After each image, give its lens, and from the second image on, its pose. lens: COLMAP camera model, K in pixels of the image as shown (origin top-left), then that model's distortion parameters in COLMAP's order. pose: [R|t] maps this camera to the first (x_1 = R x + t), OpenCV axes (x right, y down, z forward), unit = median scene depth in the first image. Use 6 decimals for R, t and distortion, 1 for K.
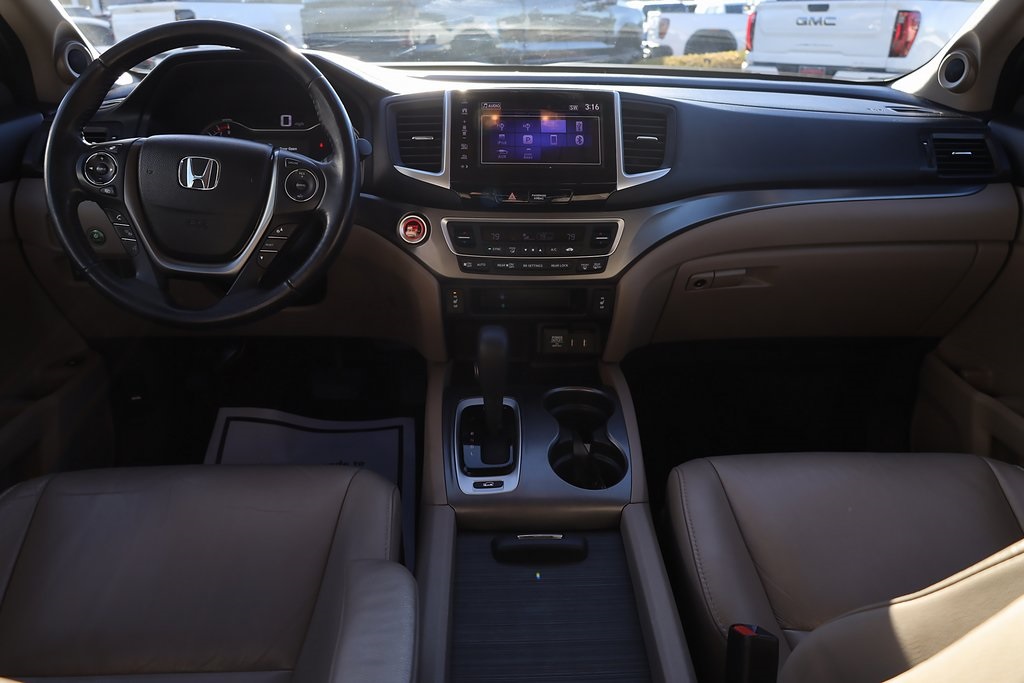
lens RADIAL K [[699.7, 0, 512.0], [0, 699.7, 341.5], [0, 0, 1]] dist [-0.010432, -0.001567]
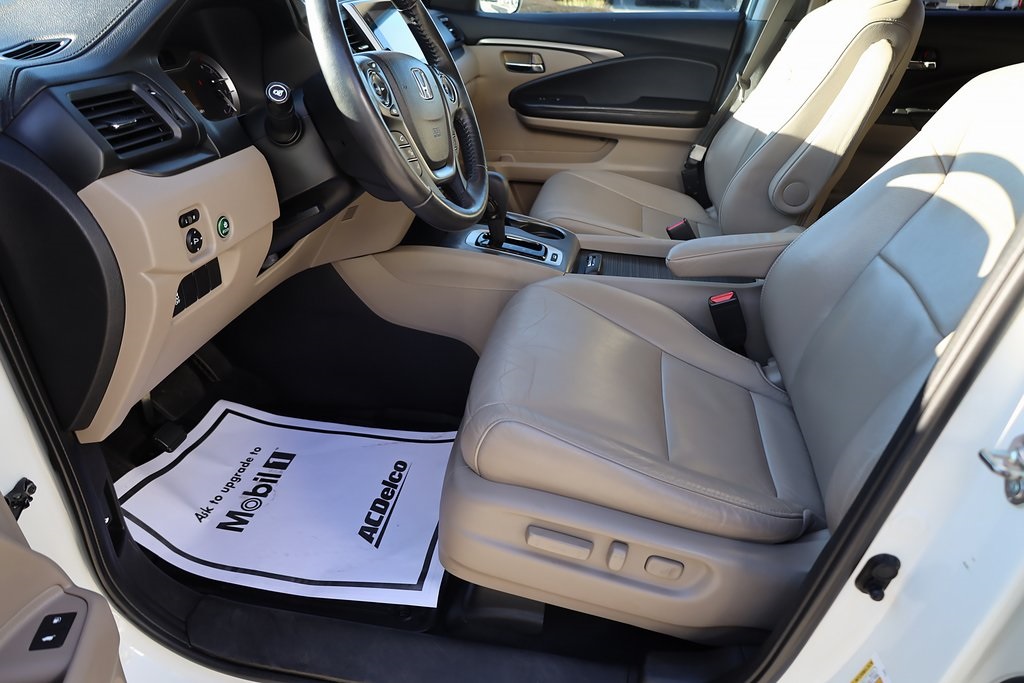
lens RADIAL K [[699.7, 0, 512.0], [0, 699.7, 341.5], [0, 0, 1]] dist [-0.010432, -0.001567]
pose [[0.190284, -0.460664, 0.866937, -1.284336], [0.384737, 0.847426, 0.365850, -0.208196], [-0.903199, 0.263928, 0.338486, 0.527276]]
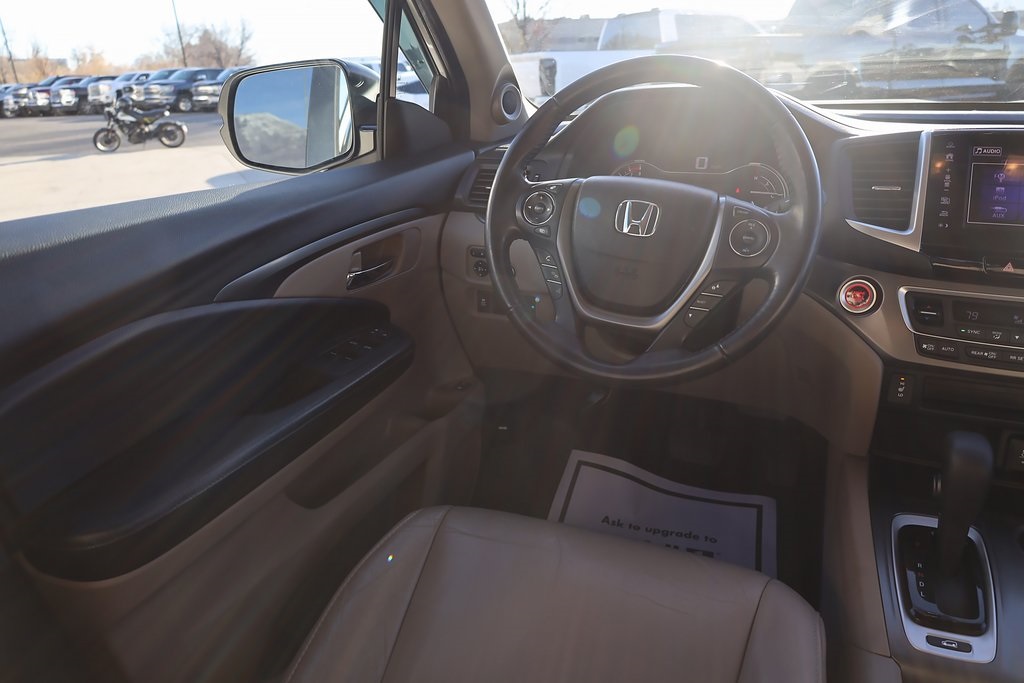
lens RADIAL K [[699.7, 0, 512.0], [0, 699.7, 341.5], [0, 0, 1]] dist [-0.010432, -0.001567]
pose [[0.905981, 0.122835, -0.405104, -0.171455], [-0.144341, 0.989264, -0.022844, -0.029187], [0.397949, 0.079170, 0.913985, 0.085039]]
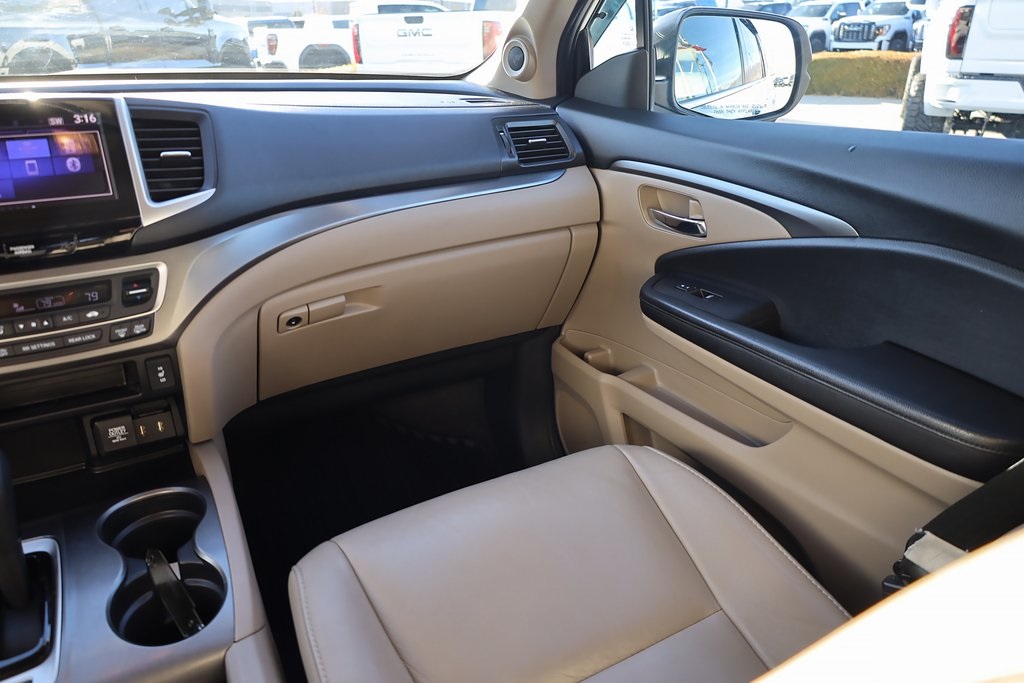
lens RADIAL K [[699.7, 0, 512.0], [0, 699.7, 341.5], [0, 0, 1]] dist [-0.010432, -0.001567]
pose [[0.879702, -0.200816, 0.431041, 0.147832], [0.209452, 0.977421, 0.027900, -0.032554], [-0.426912, 0.065738, 0.901901, 0.162588]]
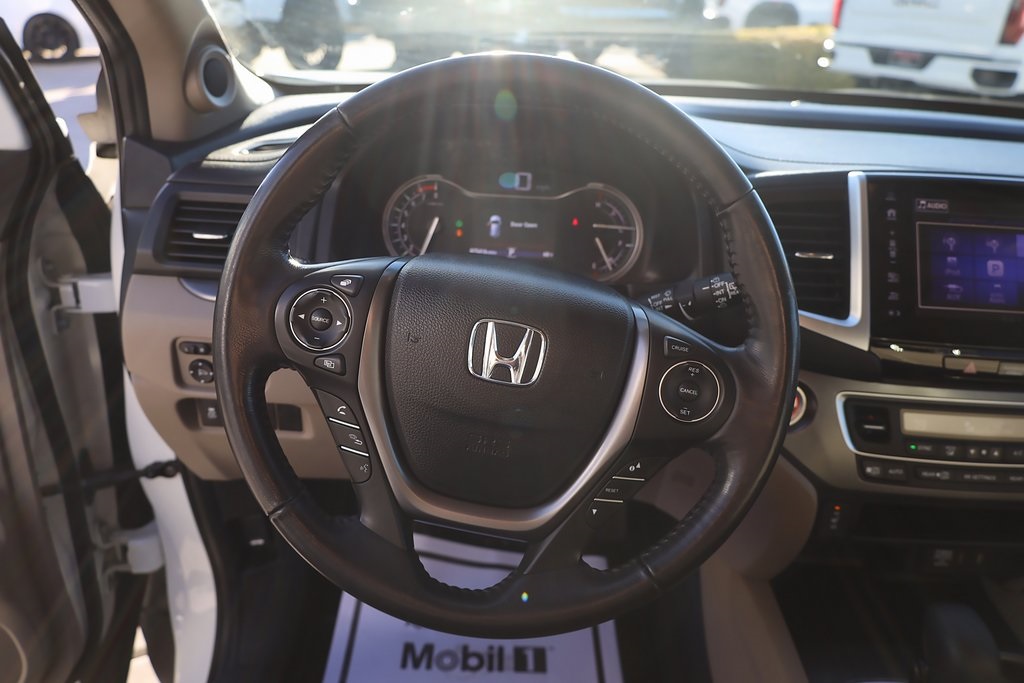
lens RADIAL K [[702.9, 0, 512.0], [0, 702.9, 341.5], [0, 0, 1]] dist [-0.011216, 0.003689]
pose [[0.998405, 0.053345, -0.018473, -0.366445], [-0.052404, 0.997466, 0.048116, -0.232137], [0.020993, -0.047071, 0.998671, 0.395608]]
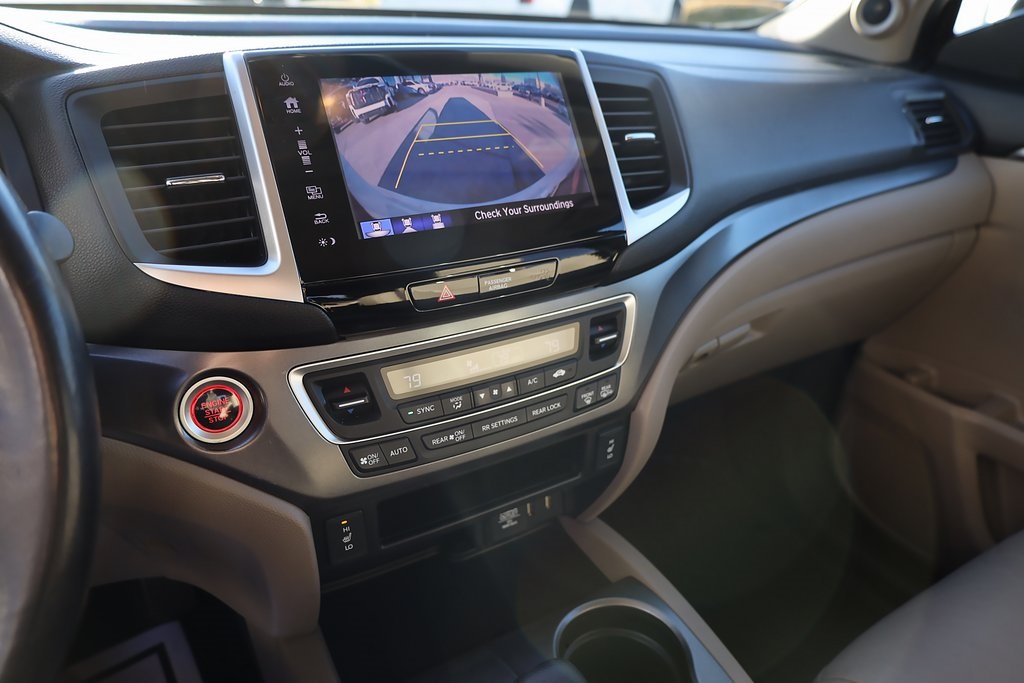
lens RADIAL K [[702.9, 0, 512.0], [0, 702.9, 341.5], [0, 0, 1]] dist [-0.011216, 0.003689]
pose [[0.876019, -0.203394, 0.437288, -0.161647], [0.177428, 0.979046, 0.099937, -0.209446], [-0.448452, -0.009959, 0.893751, 0.565983]]
